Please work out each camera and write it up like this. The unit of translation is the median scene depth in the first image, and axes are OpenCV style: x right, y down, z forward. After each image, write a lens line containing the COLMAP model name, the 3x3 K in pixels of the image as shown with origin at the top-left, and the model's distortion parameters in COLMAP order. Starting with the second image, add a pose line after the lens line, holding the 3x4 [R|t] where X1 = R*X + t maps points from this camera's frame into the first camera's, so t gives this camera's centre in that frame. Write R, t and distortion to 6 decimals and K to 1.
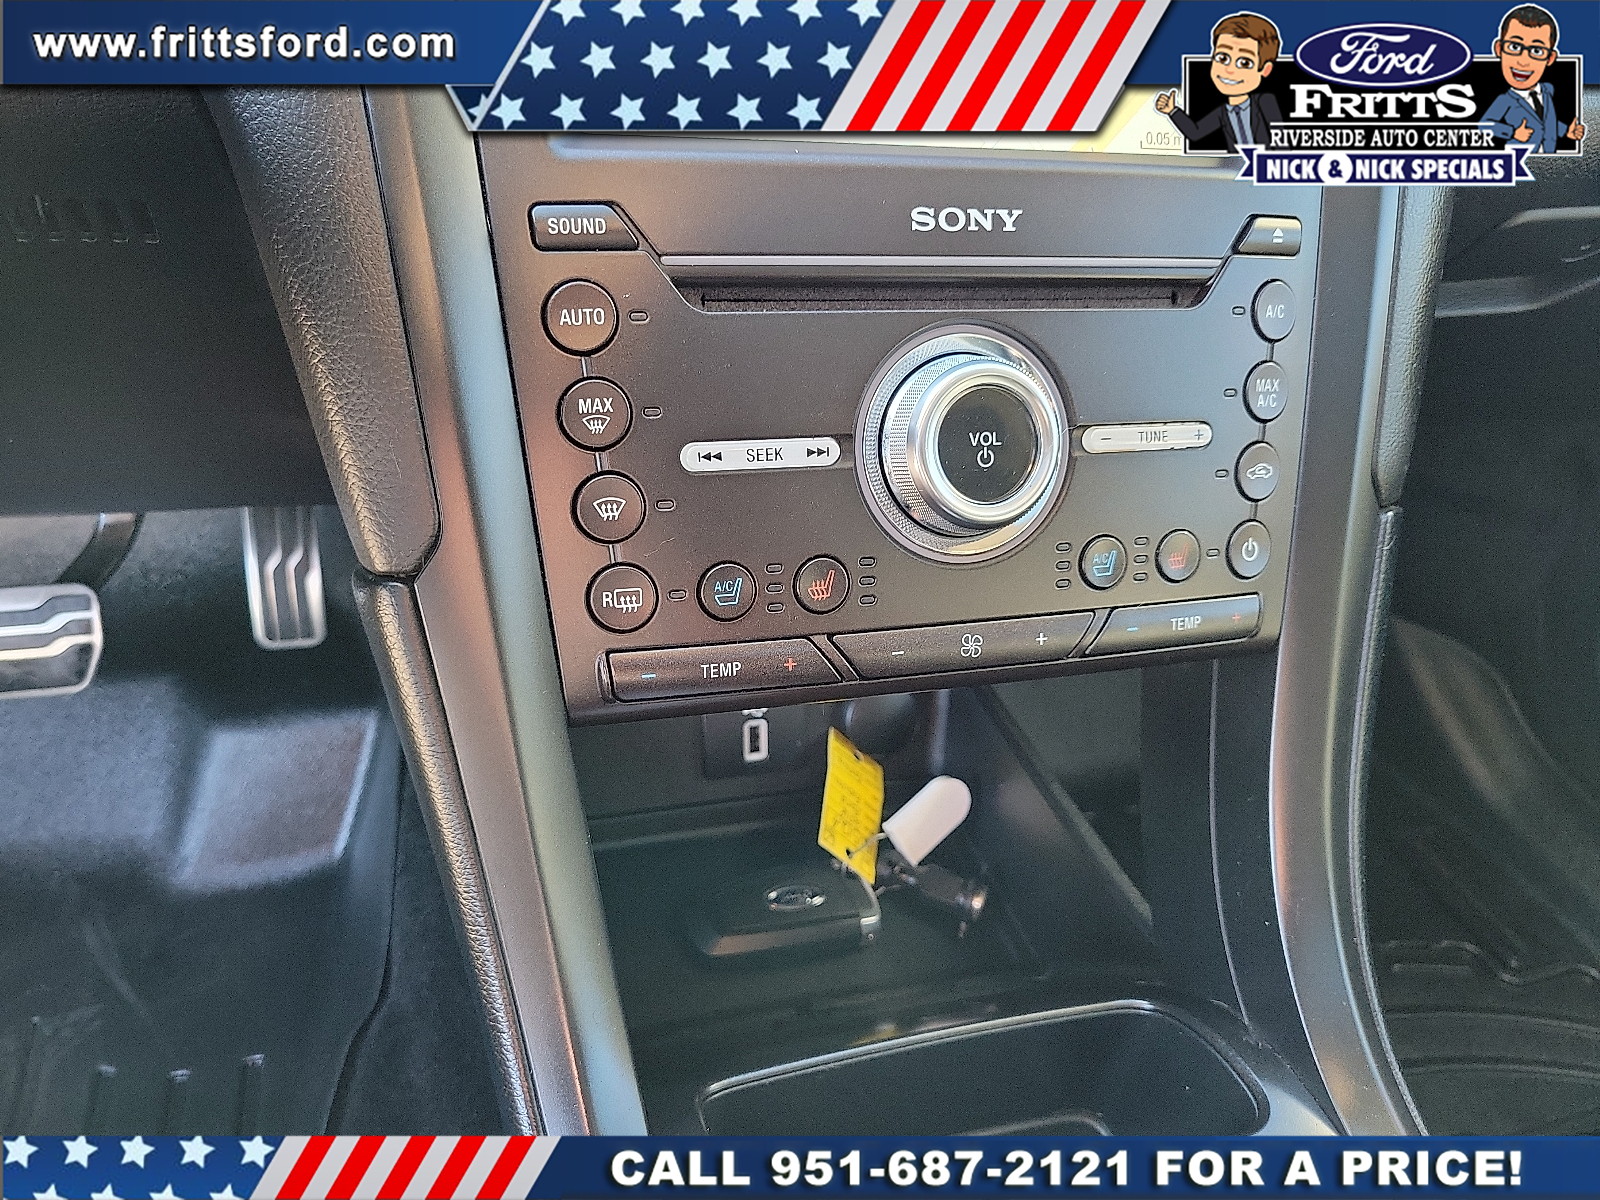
lens RADIAL K [[1240.5, 0, 800.0], [0, 1240.5, 600.0], [0, 0, 1]] dist [0.028504, 0.000663]
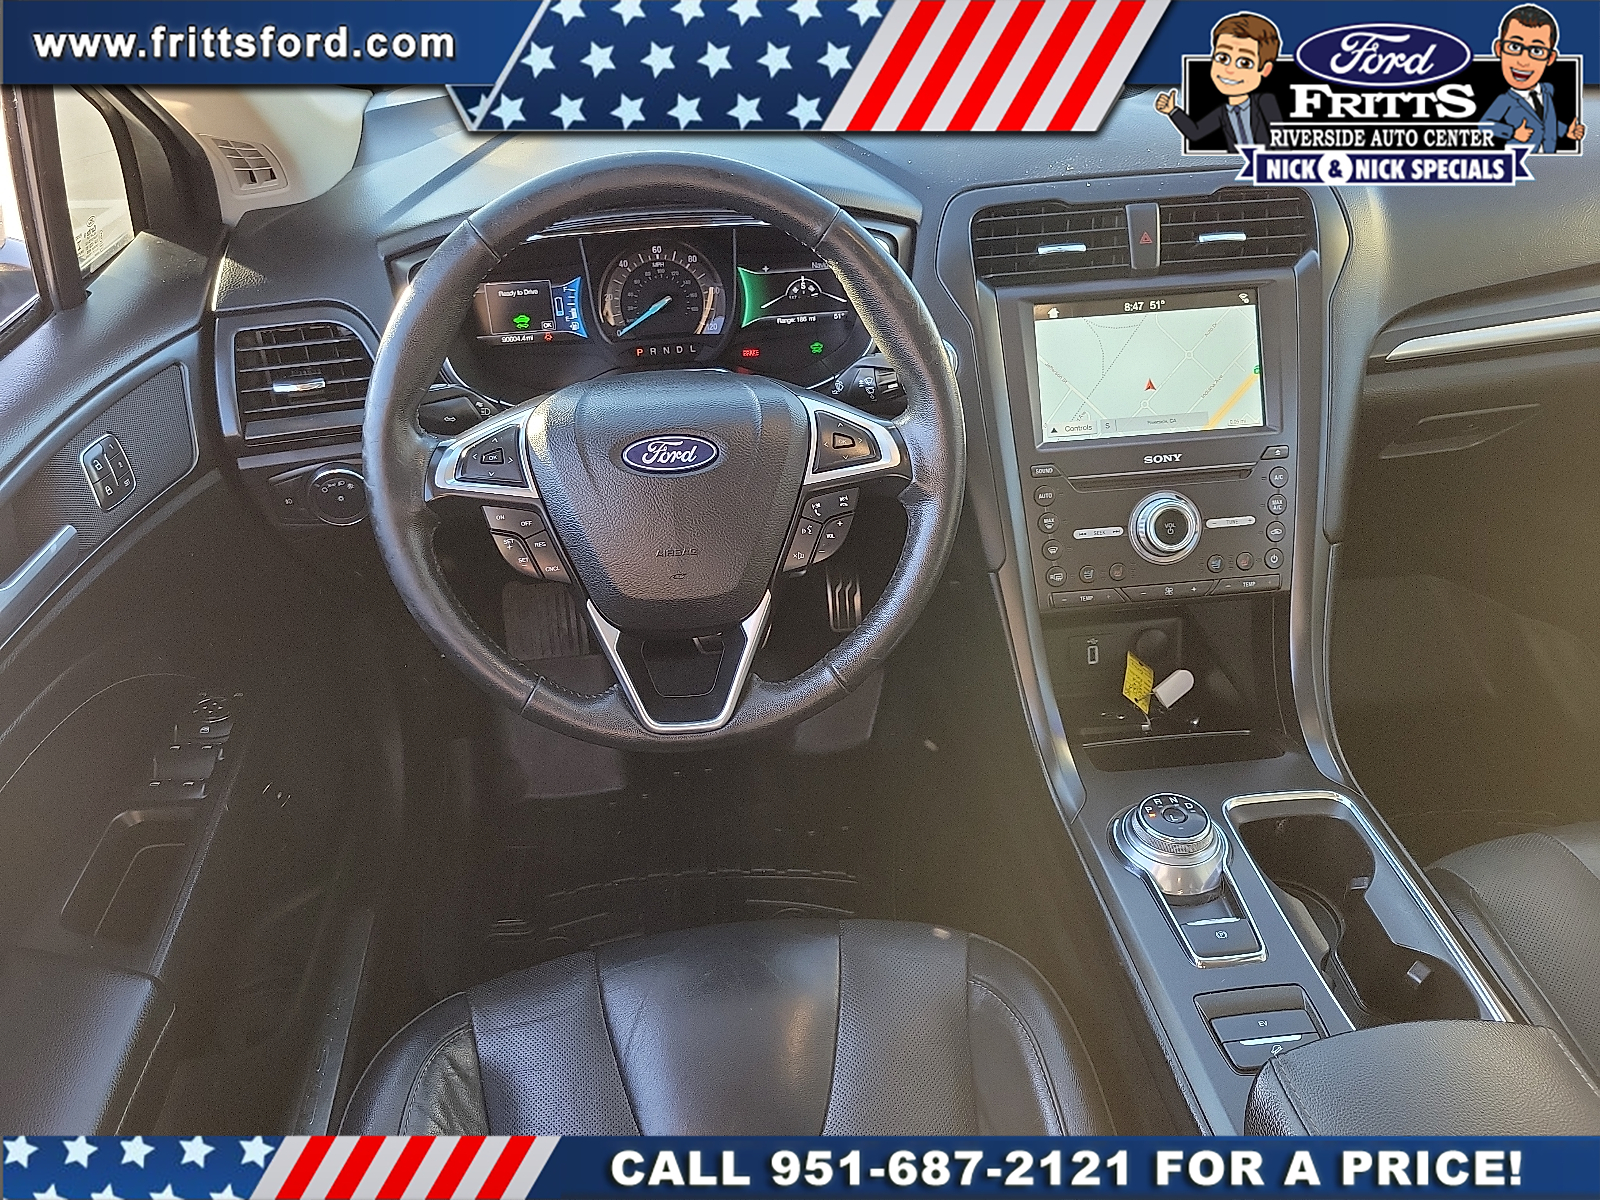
lens RADIAL K [[1240.5, 0, 800.0], [0, 1240.5, 600.0], [0, 0, 1]] dist [0.028504, 0.000663]
pose [[0.969972, -0.020792, -0.242328, -0.004884], [0.009531, 0.998823, -0.047551, 0.187191], [0.243031, 0.043814, 0.969028, -2.120054]]
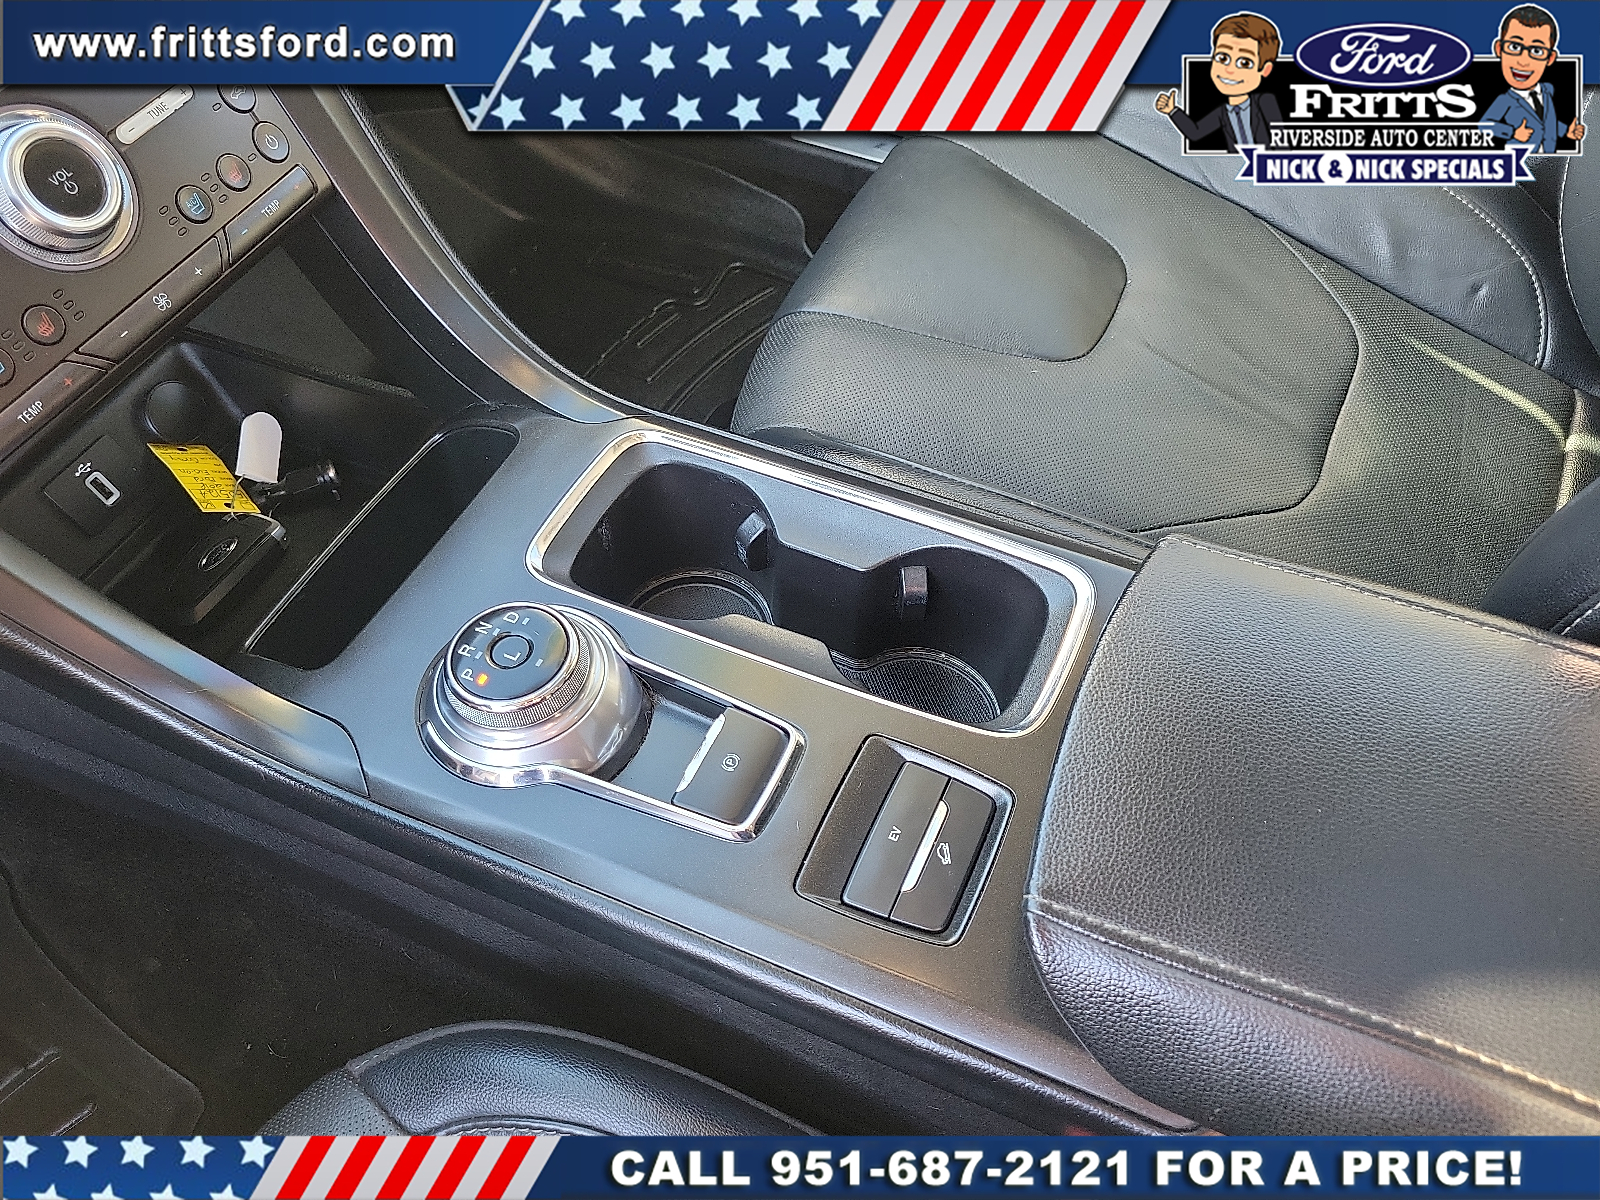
lens RADIAL K [[1240.5, 0, 800.0], [0, 1240.5, 600.0], [0, 0, 1]] dist [0.028504, 0.000663]
pose [[0.668058, -0.671992, 0.319570, -0.072442], [0.542859, 0.733869, 0.408338, 0.098997], [-0.508923, -0.099312, 0.855064, -0.714093]]
